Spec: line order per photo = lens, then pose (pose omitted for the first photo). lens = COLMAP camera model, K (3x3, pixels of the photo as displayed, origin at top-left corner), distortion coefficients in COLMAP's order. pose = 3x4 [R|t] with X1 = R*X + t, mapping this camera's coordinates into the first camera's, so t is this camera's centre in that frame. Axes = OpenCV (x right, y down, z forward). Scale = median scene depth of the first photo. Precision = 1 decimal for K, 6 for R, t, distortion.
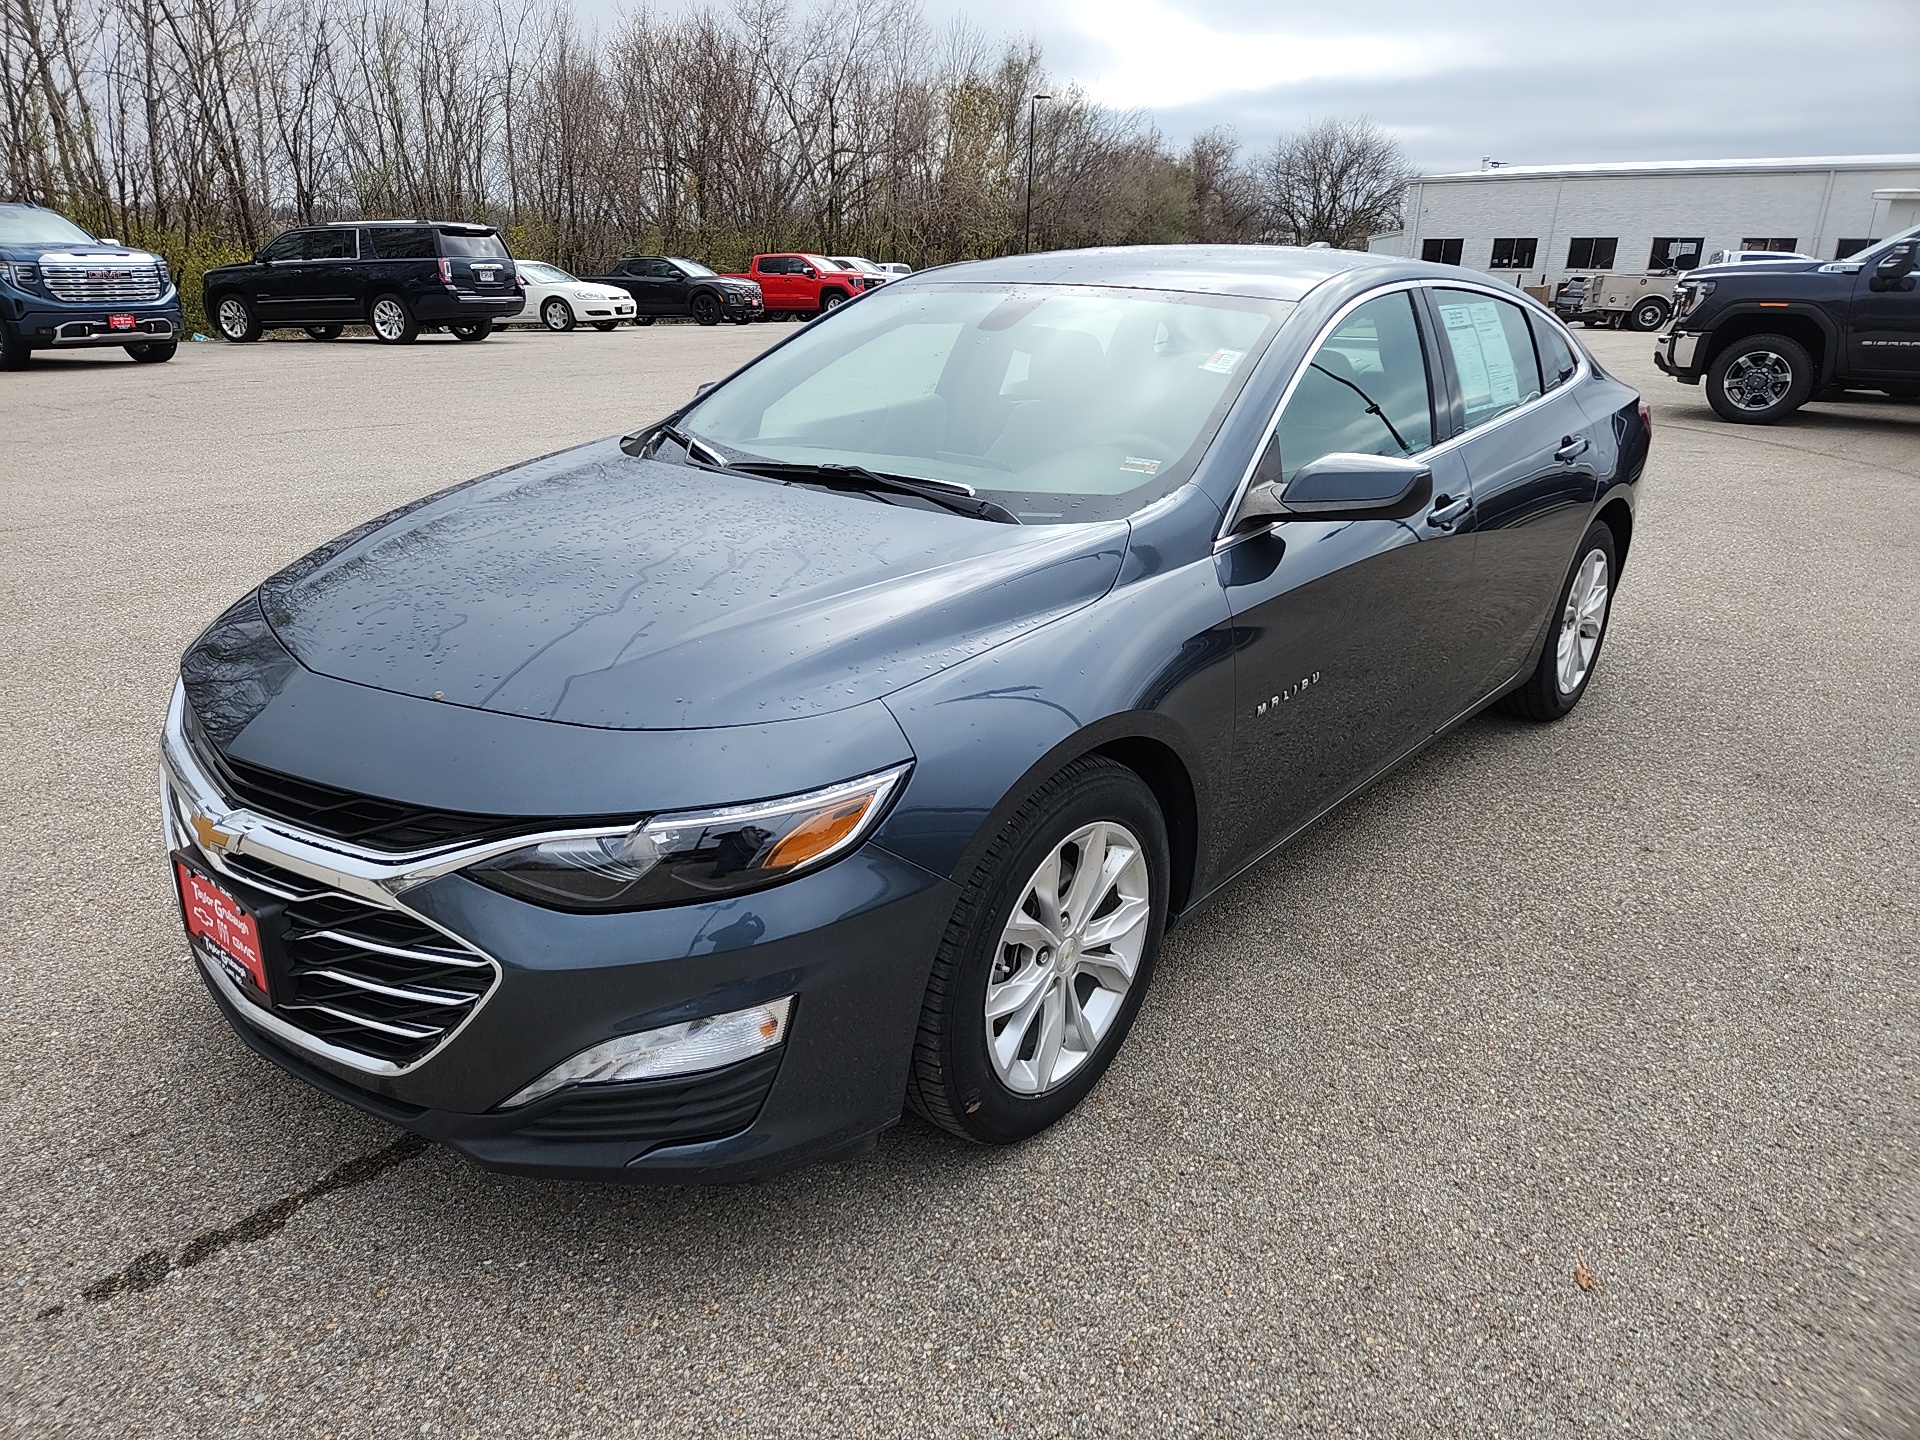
lens RADIAL K [[1270.5, 0, 952.3], [0, 1270.5, 726.9], [0, 0, 1]] dist [0.077696, -0.064653]
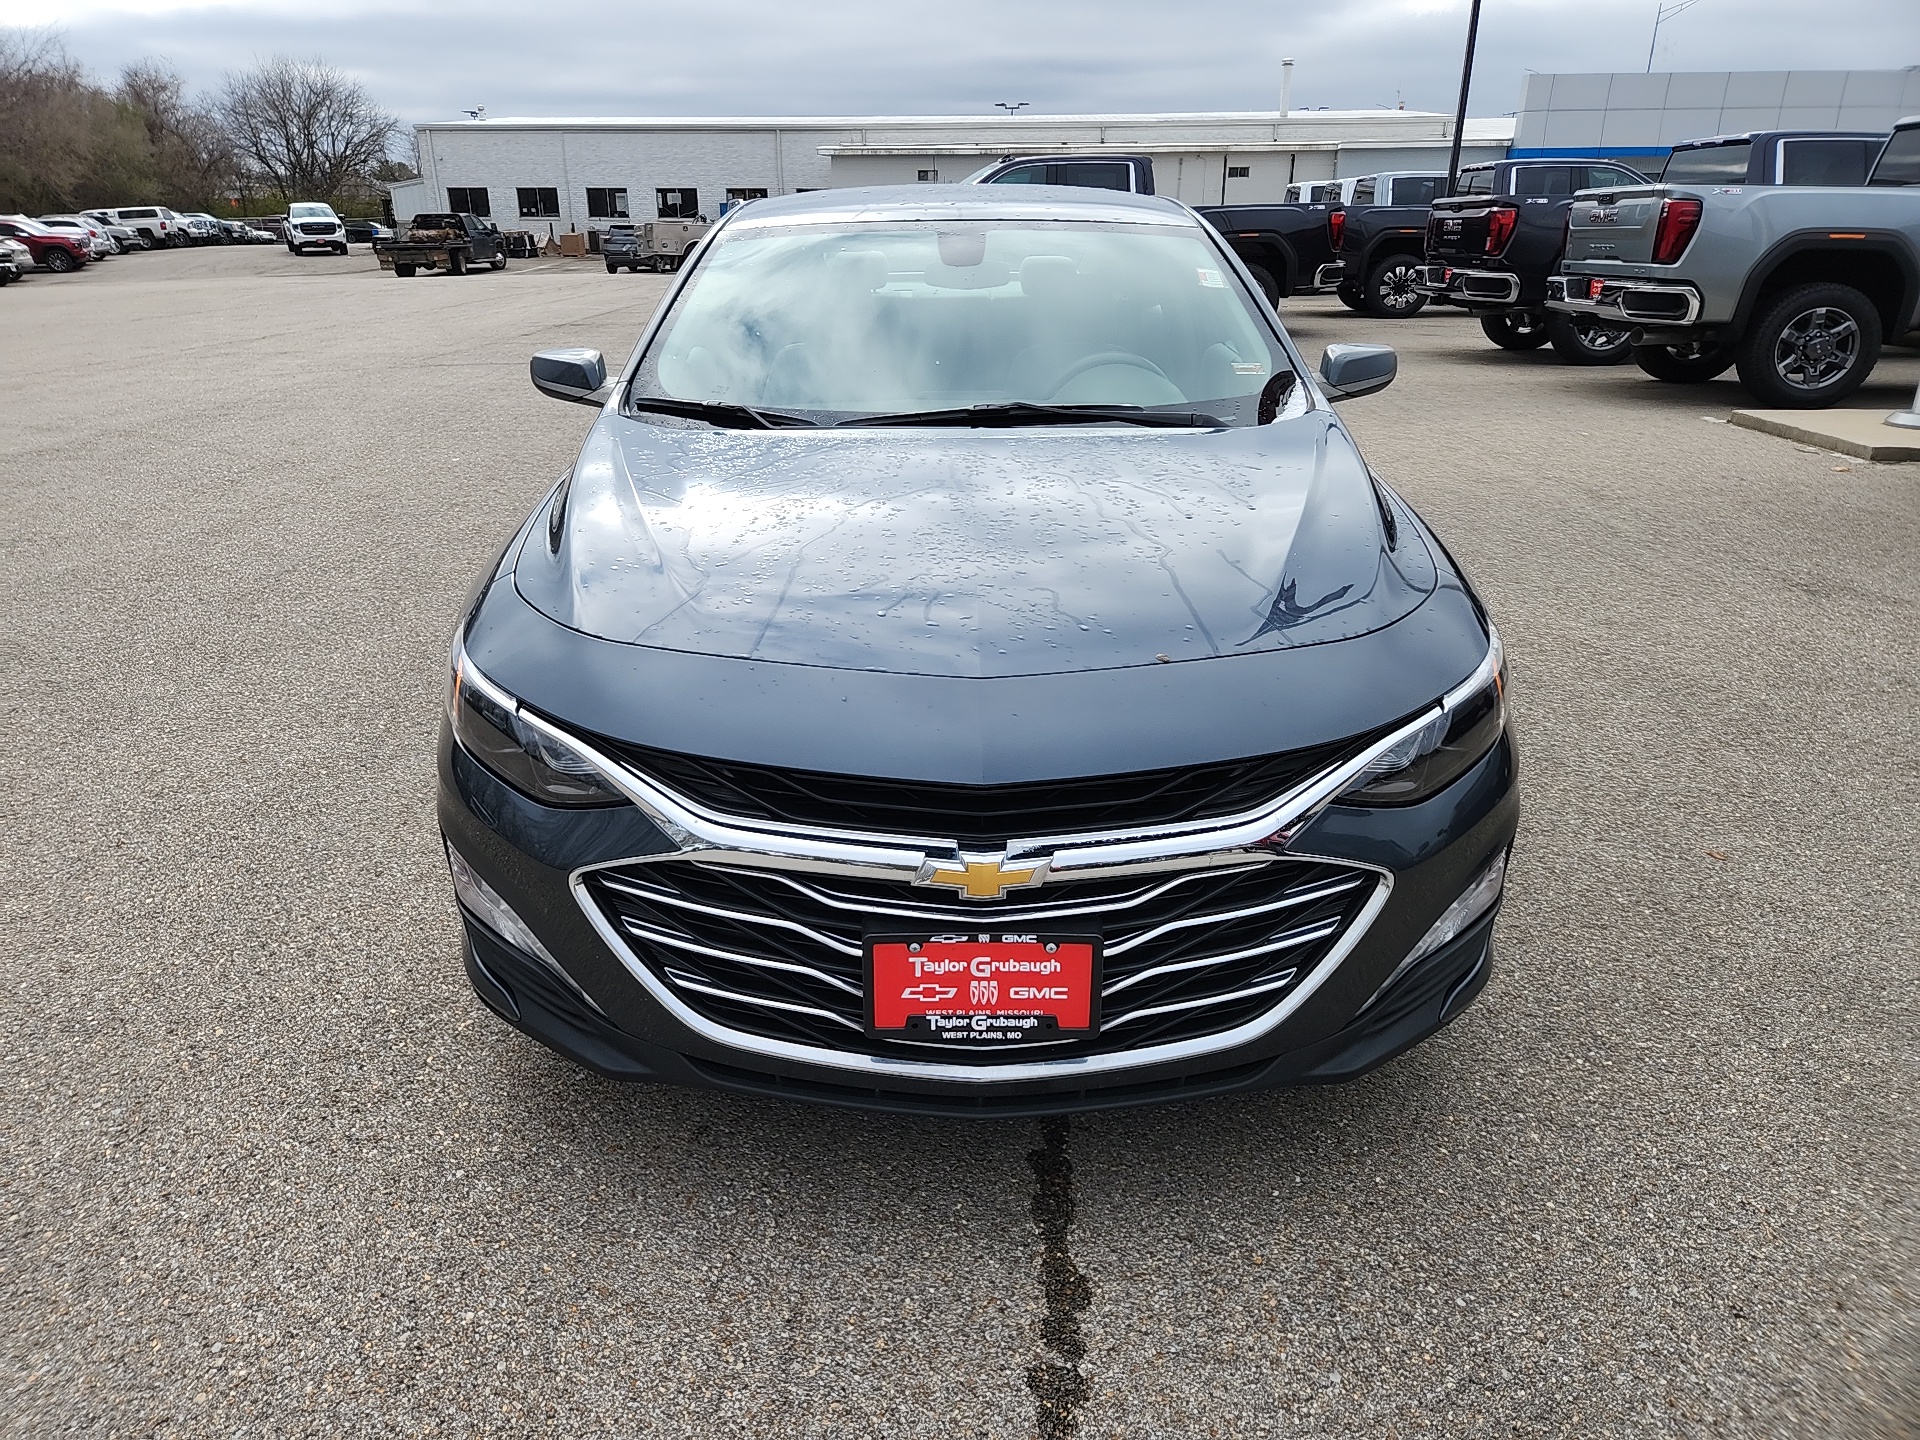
lens RADIAL K [[1270.5, 0, 934.5], [0, 1270.5, 713.4], [0, 0, 1]] dist [0.077696, -0.064653]
pose [[0.755337, -0.257063, 0.602813, -0.175769], [0.242331, 0.964216, 0.107534, -0.019751], [-0.608885, 0.064857, 0.790603, 0.056085]]
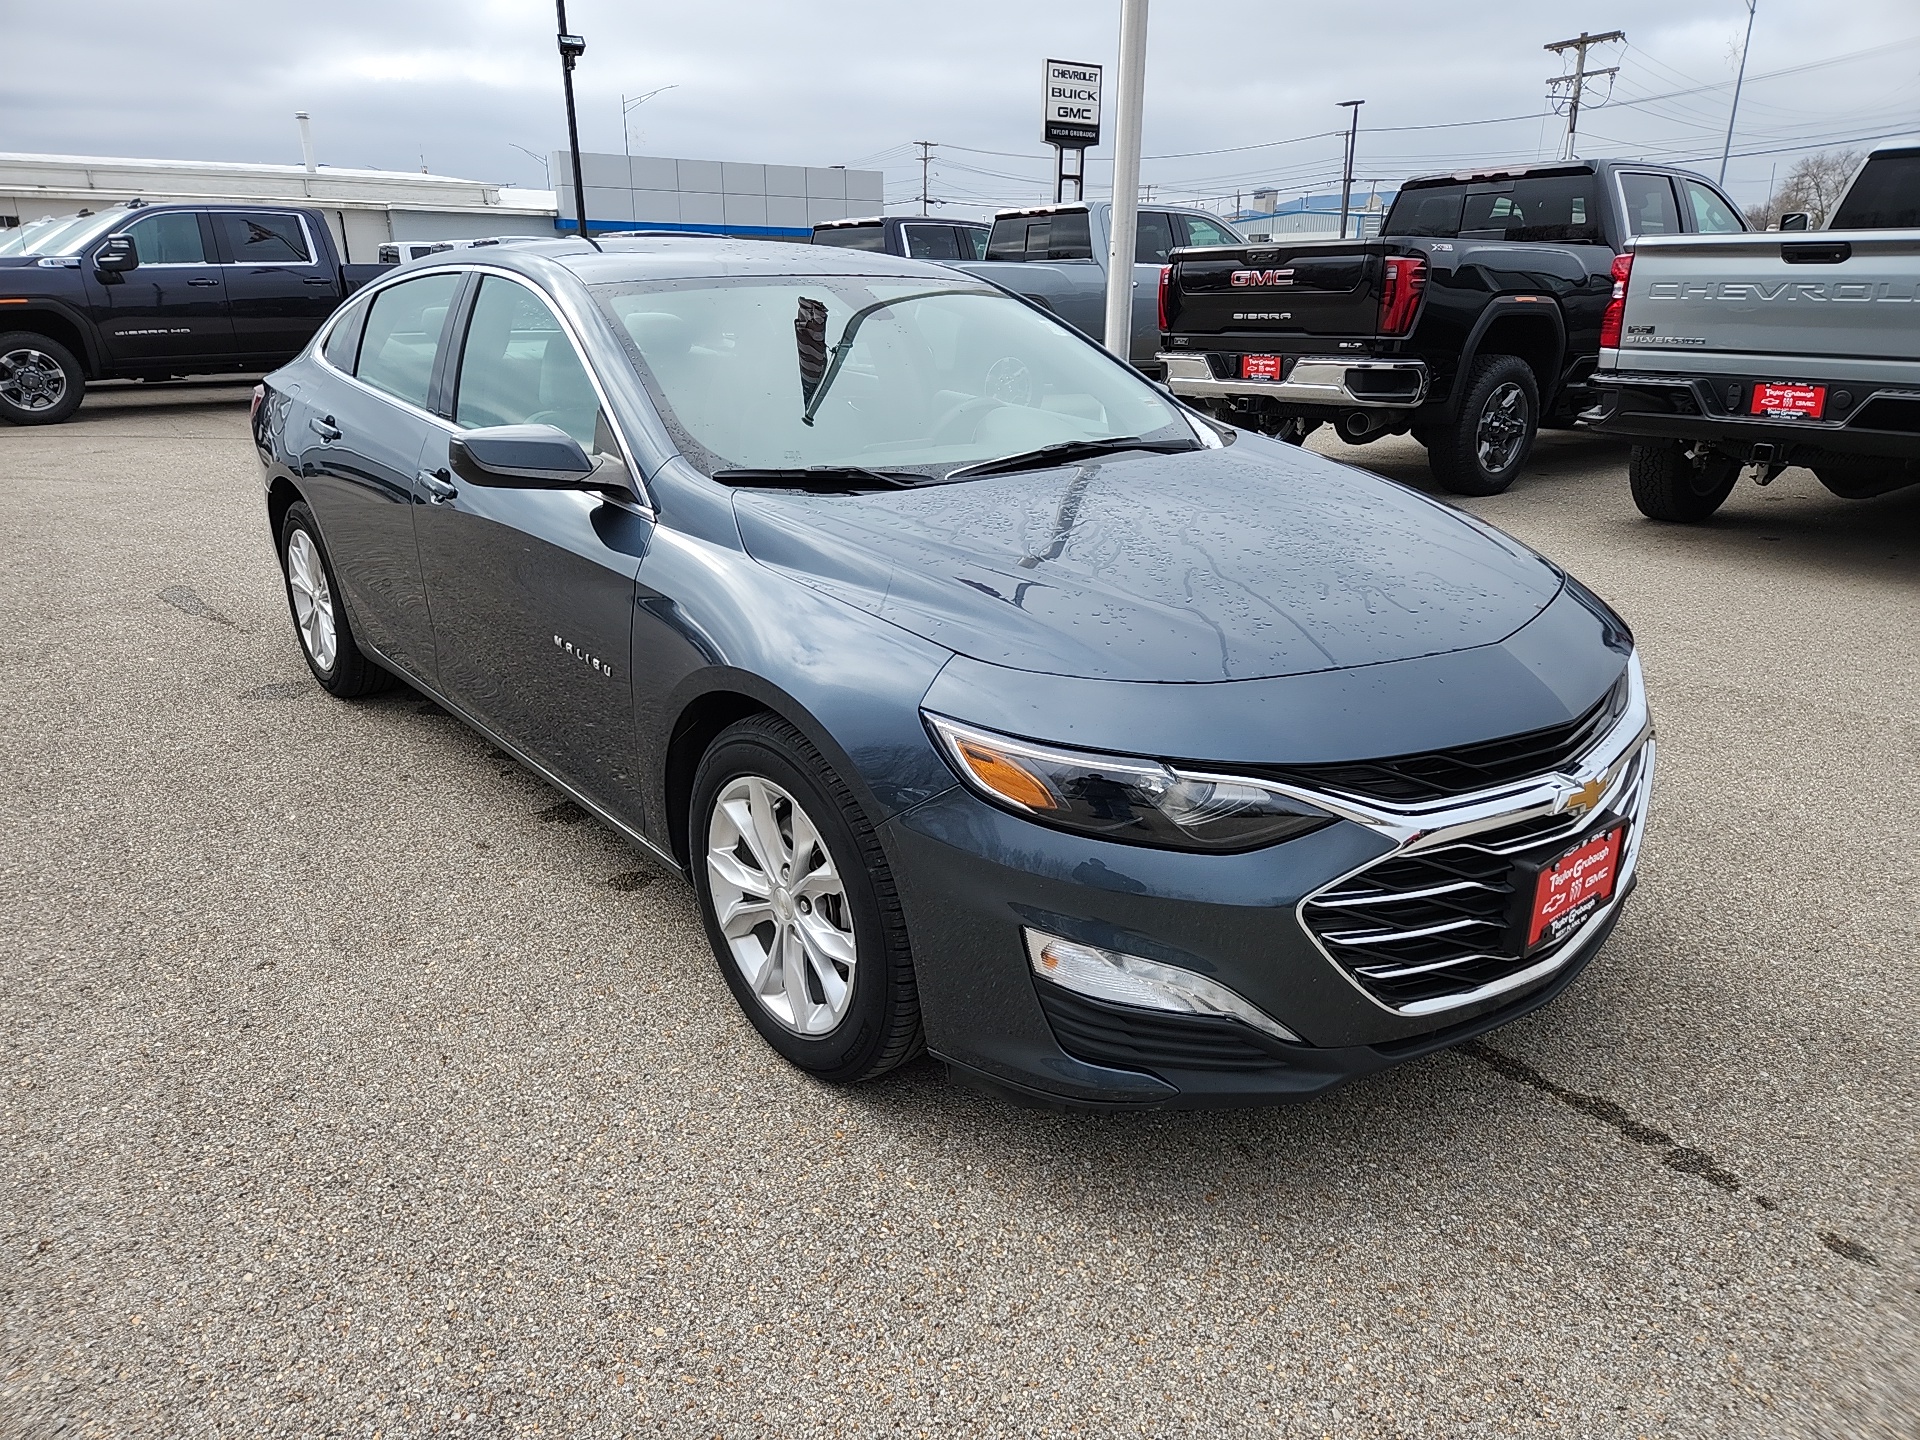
lens RADIAL K [[1270.5, 0, 951.4], [0, 1270.5, 728.6], [0, 0, 1]] dist [0.077696, -0.064653]
pose [[0.144131, -0.345683, 0.927216, -0.261834], [0.341959, 0.896674, 0.281141, -0.071462], [-0.928596, 0.276549, 0.247448, 0.196317]]
